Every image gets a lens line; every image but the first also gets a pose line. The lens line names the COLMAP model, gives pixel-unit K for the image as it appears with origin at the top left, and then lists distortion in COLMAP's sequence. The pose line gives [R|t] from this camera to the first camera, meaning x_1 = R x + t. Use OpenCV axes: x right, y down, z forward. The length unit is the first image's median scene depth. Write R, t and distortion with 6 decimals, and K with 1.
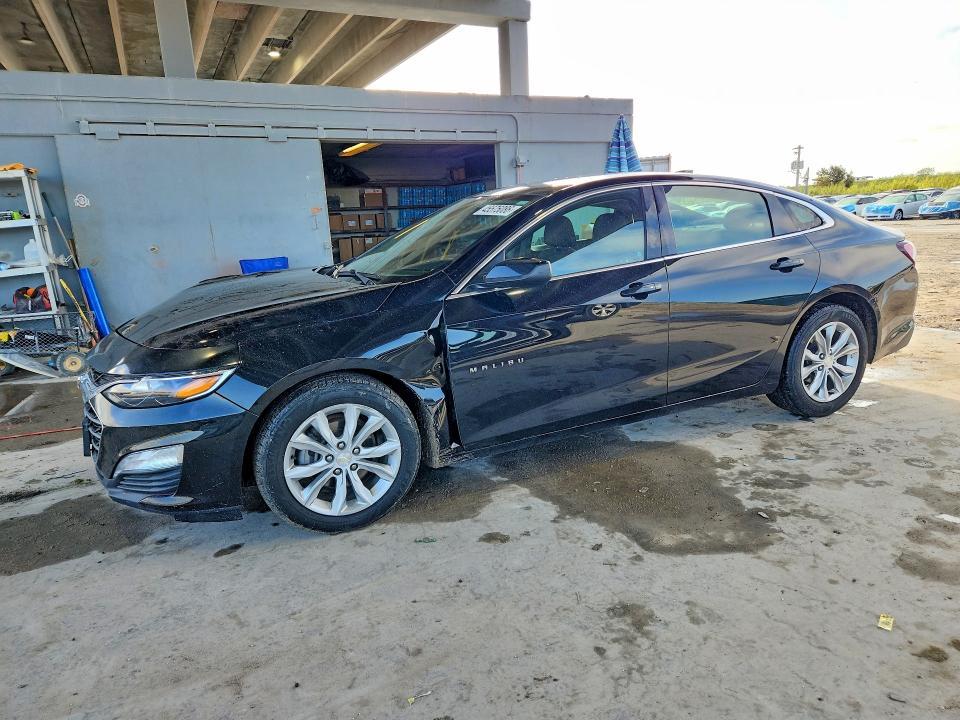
lens RADIAL K [[648.9, 0, 480.6], [0, 648.9, 355.9], [0, 0, 1]] dist [0.040039, -0.008948]
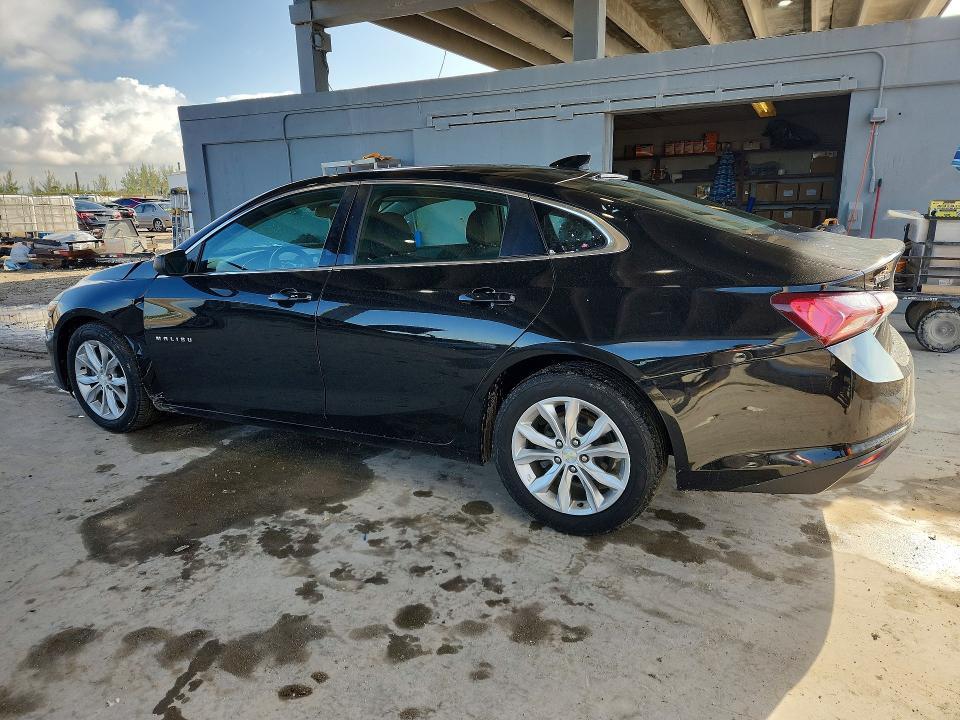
lens RADIAL K [[639.8, 0, 479.9], [0, 639.8, 362.7], [0, 0, 1]] dist [0.032539, -0.005685]
pose [[0.604094, 0.226703, -0.763987, 1.139160], [-0.169965, 0.973277, 0.154414, -0.200657], [0.778577, 0.036571, 0.626483, 0.626289]]
